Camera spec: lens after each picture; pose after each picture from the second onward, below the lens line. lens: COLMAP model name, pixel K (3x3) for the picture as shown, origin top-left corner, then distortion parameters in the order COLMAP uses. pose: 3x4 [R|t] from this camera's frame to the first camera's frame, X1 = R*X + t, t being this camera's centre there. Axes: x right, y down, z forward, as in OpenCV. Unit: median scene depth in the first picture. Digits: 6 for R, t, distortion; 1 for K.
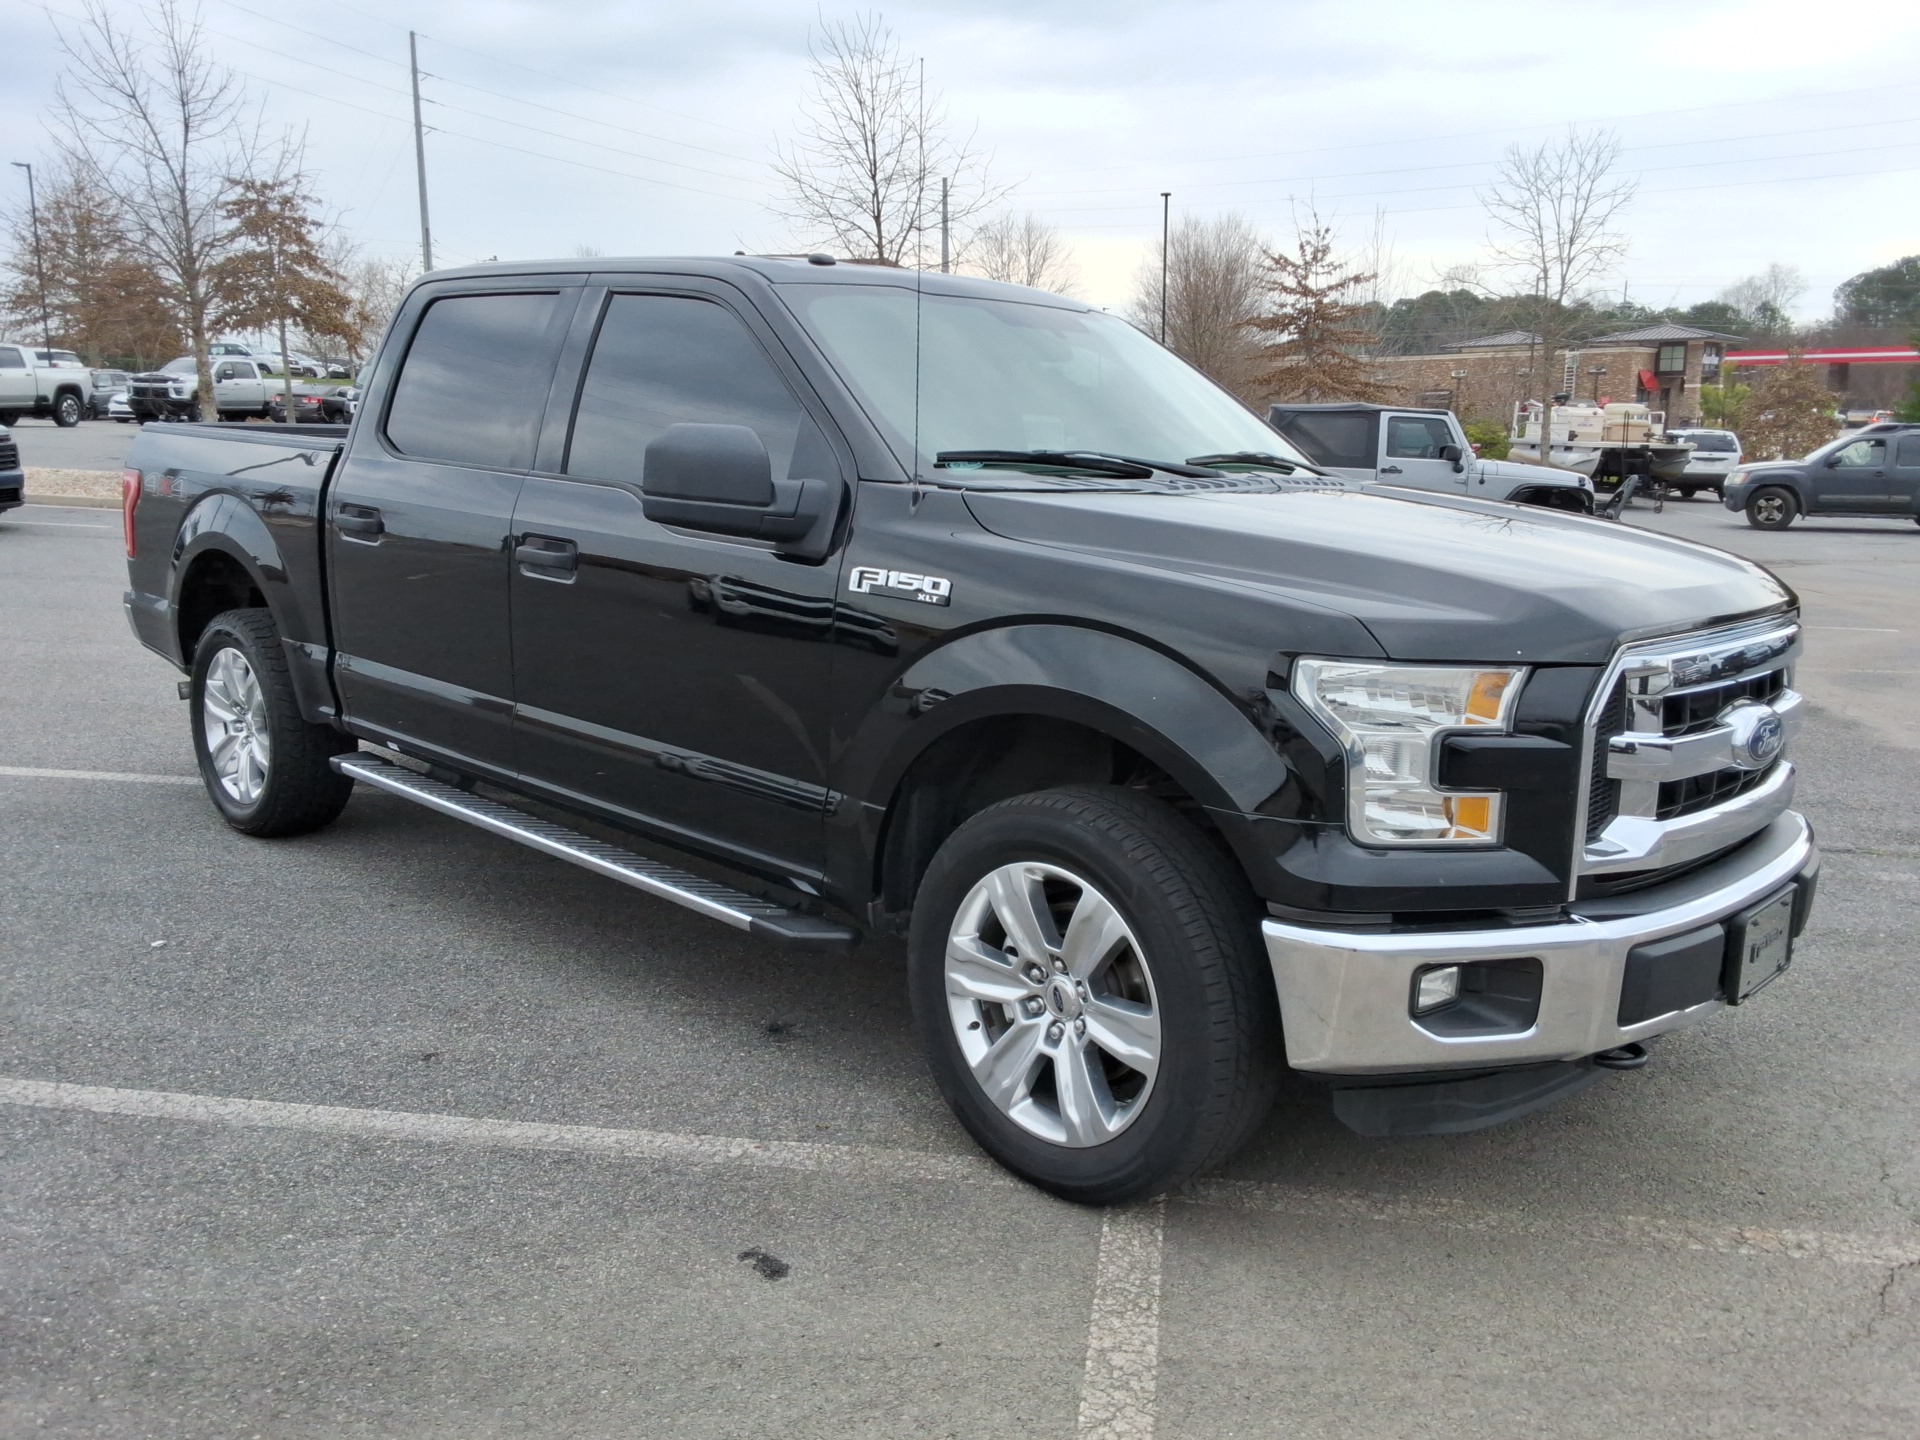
lens RADIAL K [[1540.6, 0, 972.9], [0, 1540.6, 706.7], [0, 0, 1]] dist [0.104858, -0.151657]
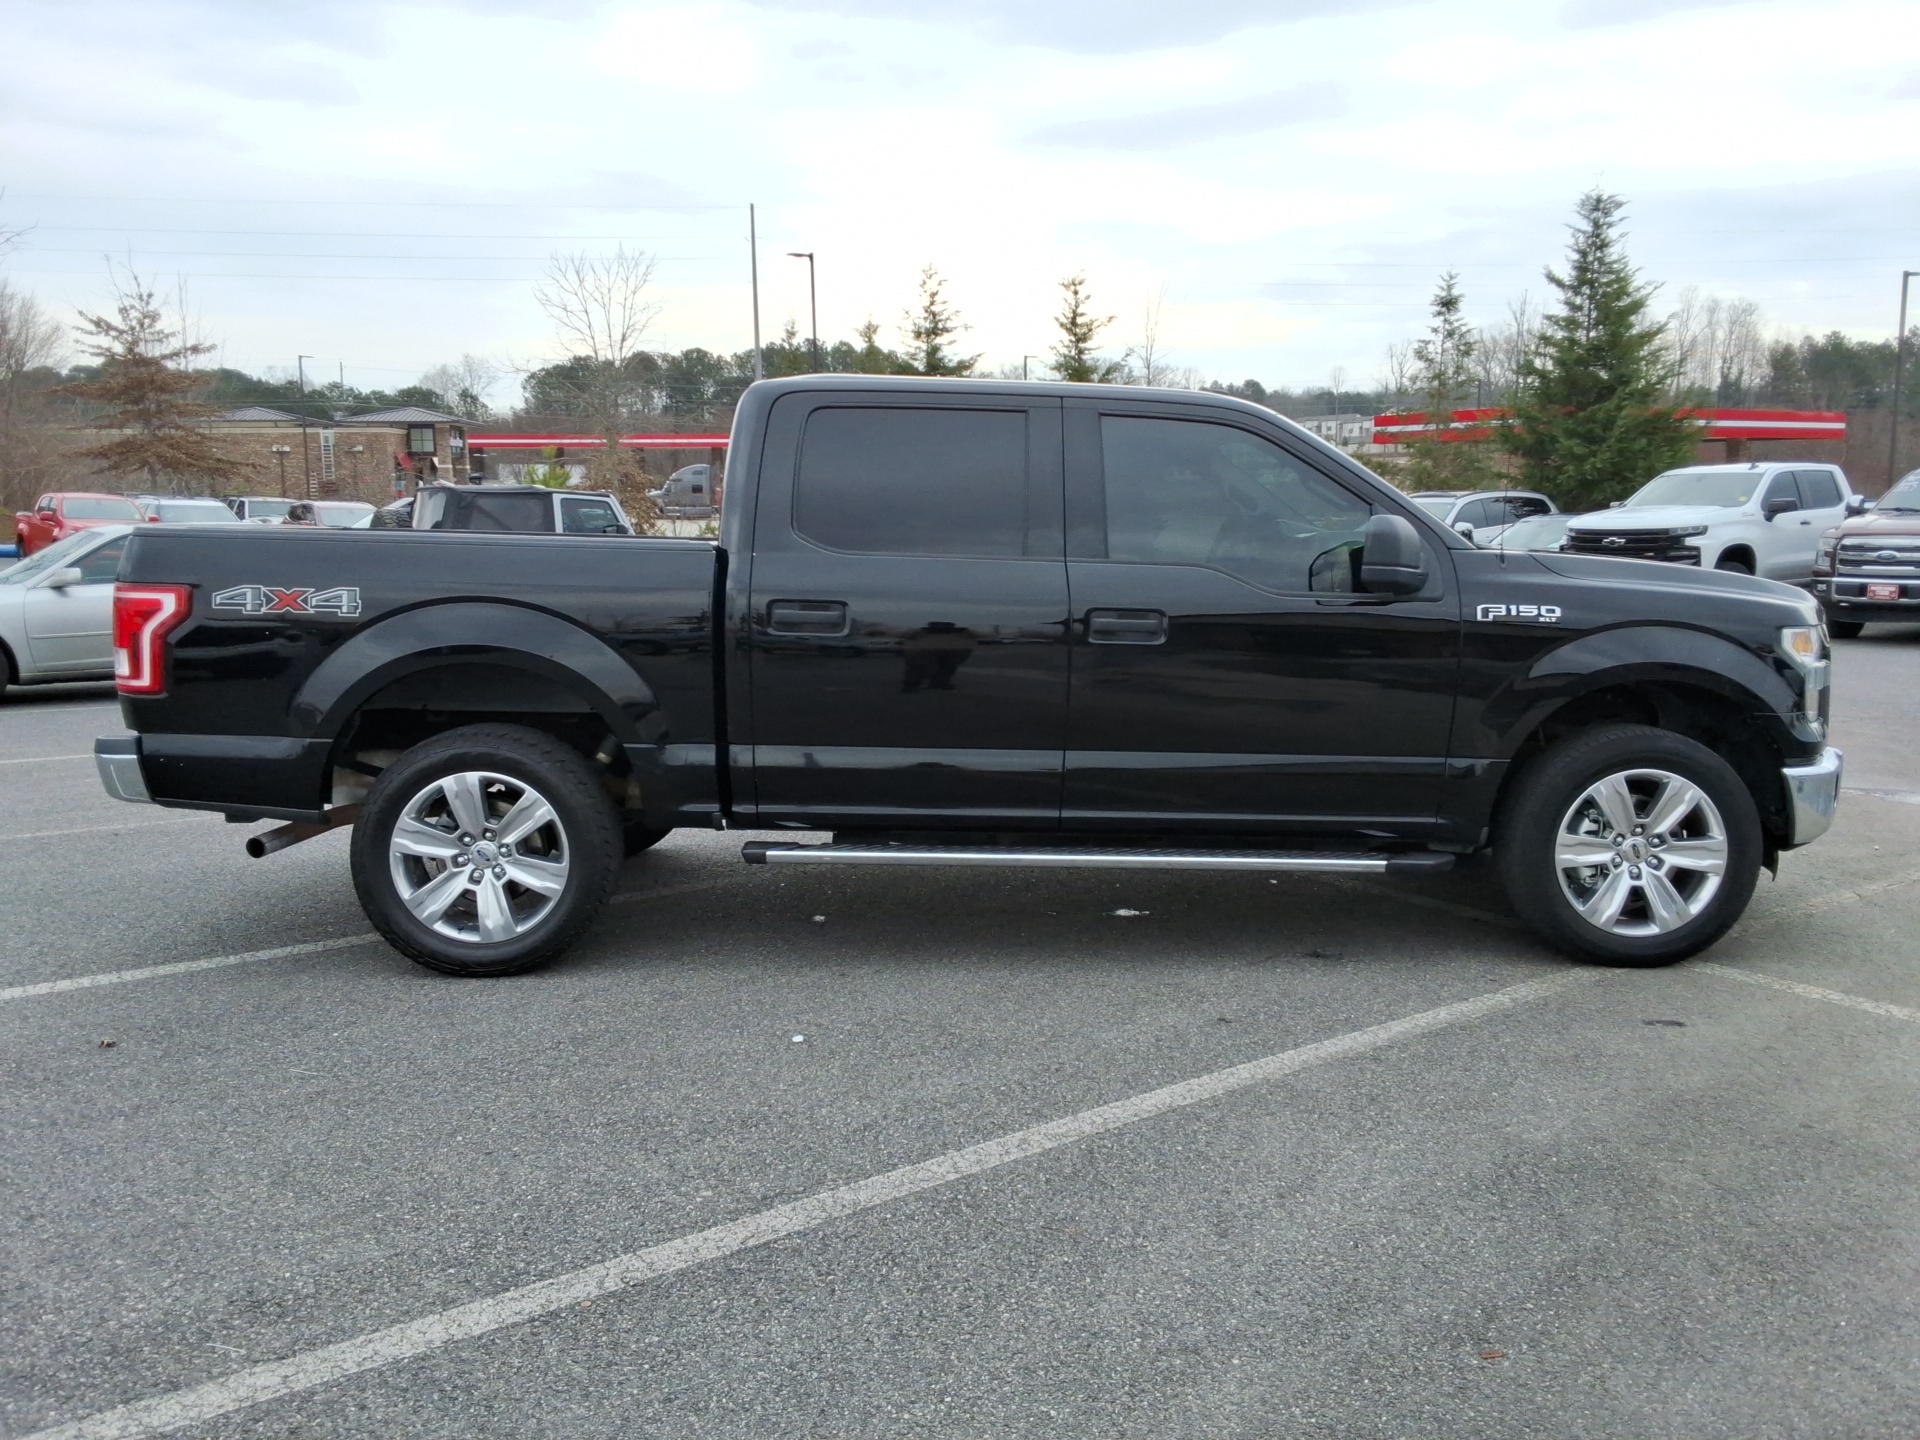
lens RADIAL K [[1540.6, 0, 968.0], [0, 1540.6, 725.6], [0, 0, 1]] dist [0.104858, -0.151657]
pose [[0.705687, -0.110975, 0.699779, -0.185604], [0.136067, 0.990500, 0.019864, -0.008828], [-0.695336, 0.081199, 0.714083, 0.032649]]
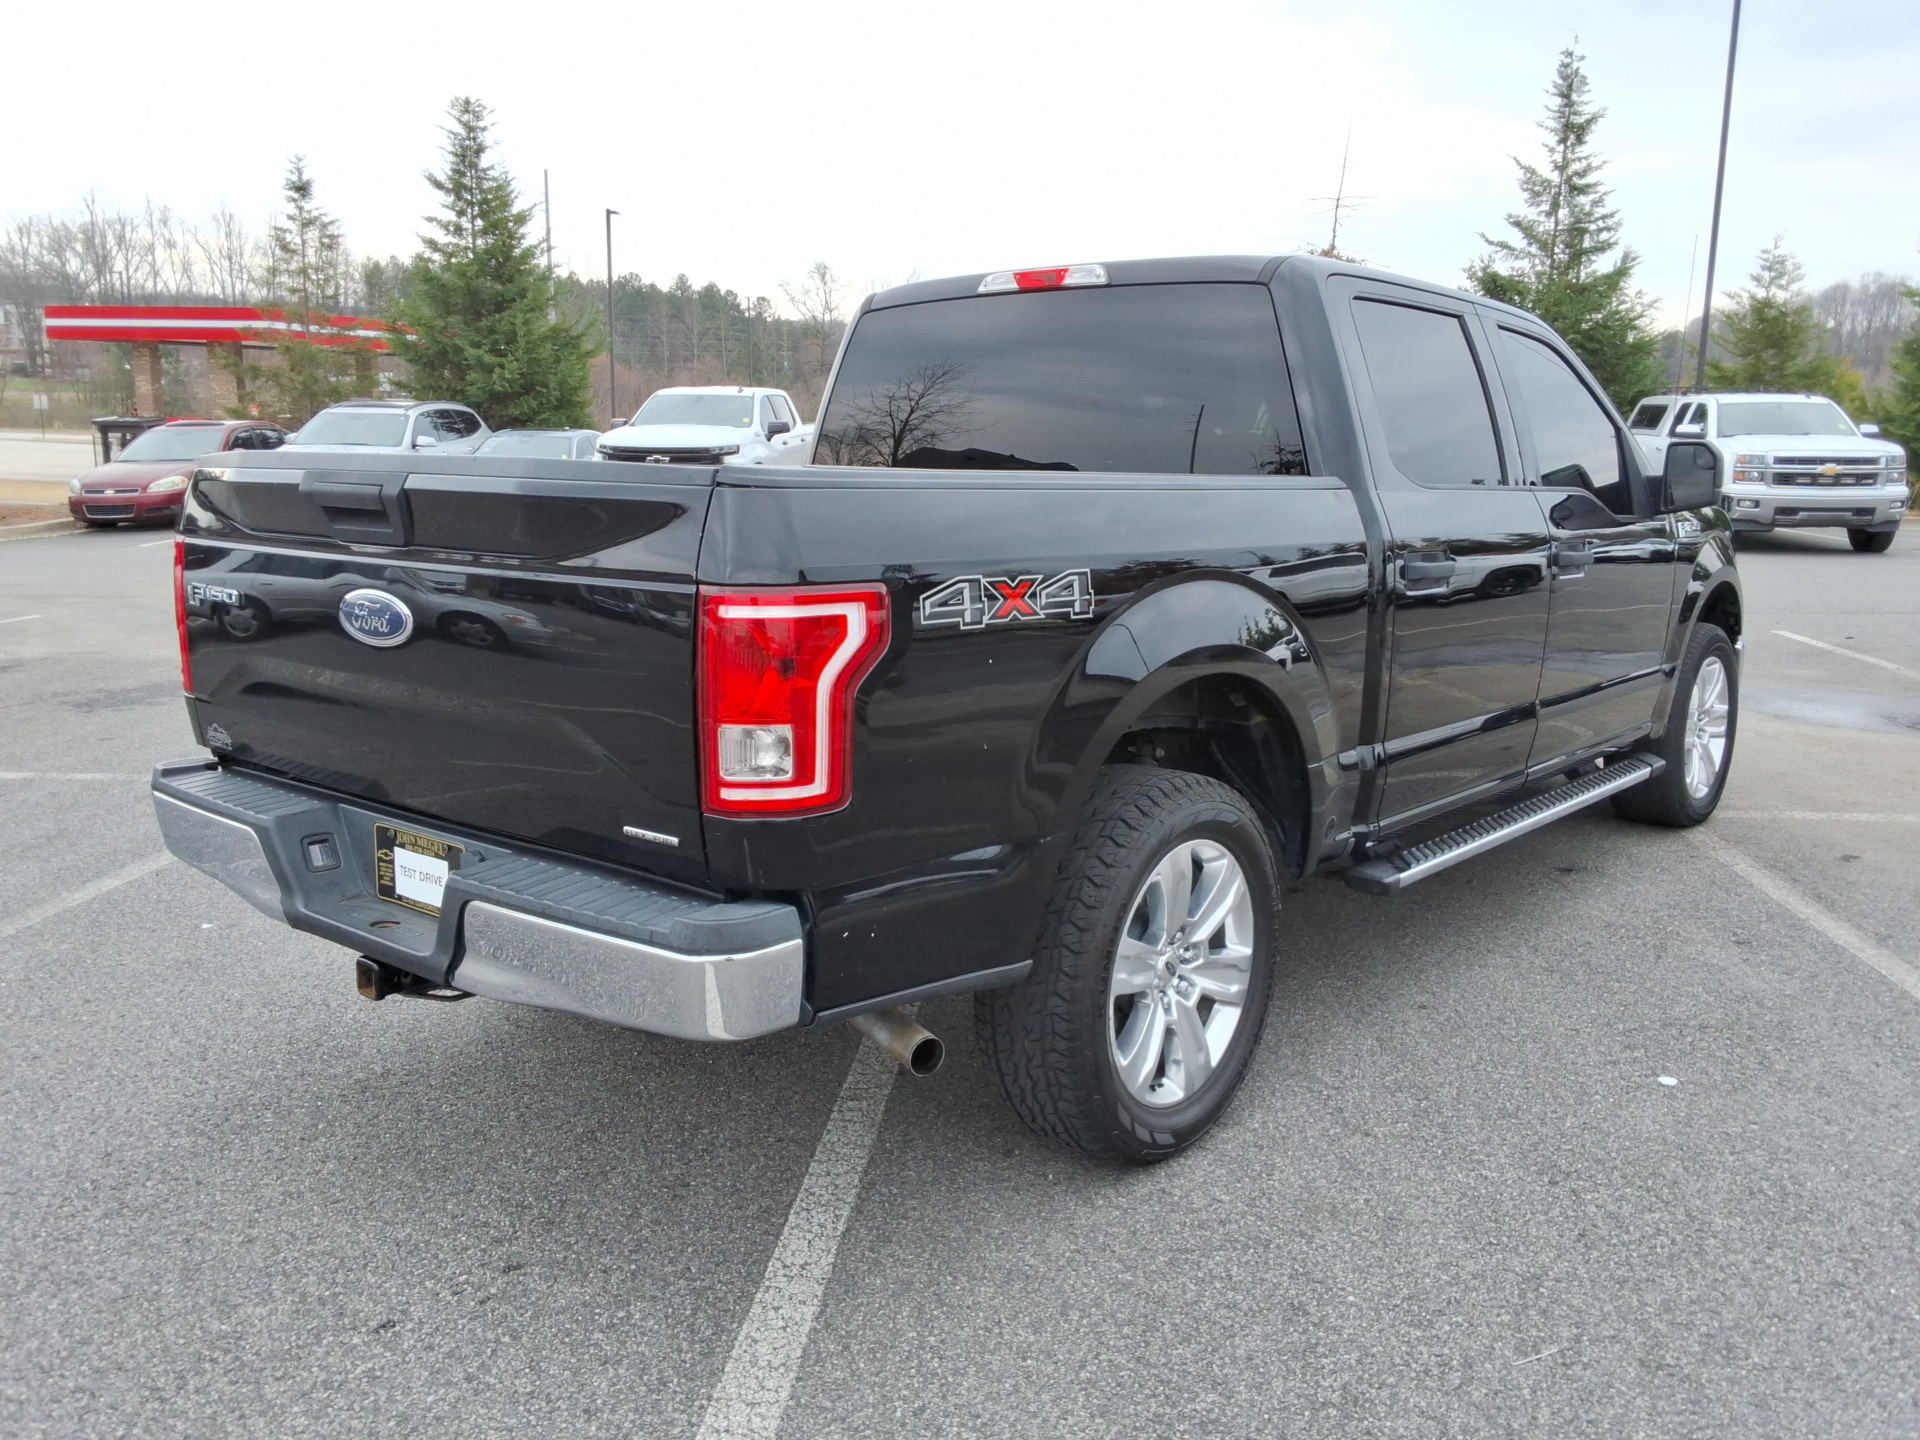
lens RADIAL K [[1540.6, 0, 981.1], [0, 1540.6, 726.8], [0, 0, 1]] dist [0.104858, -0.151657]
pose [[-0.068014, -0.200870, 0.977254, -0.210933], [0.165689, 0.963646, 0.209604, -0.043928], [-0.983830, 0.176177, -0.032260, 0.224903]]
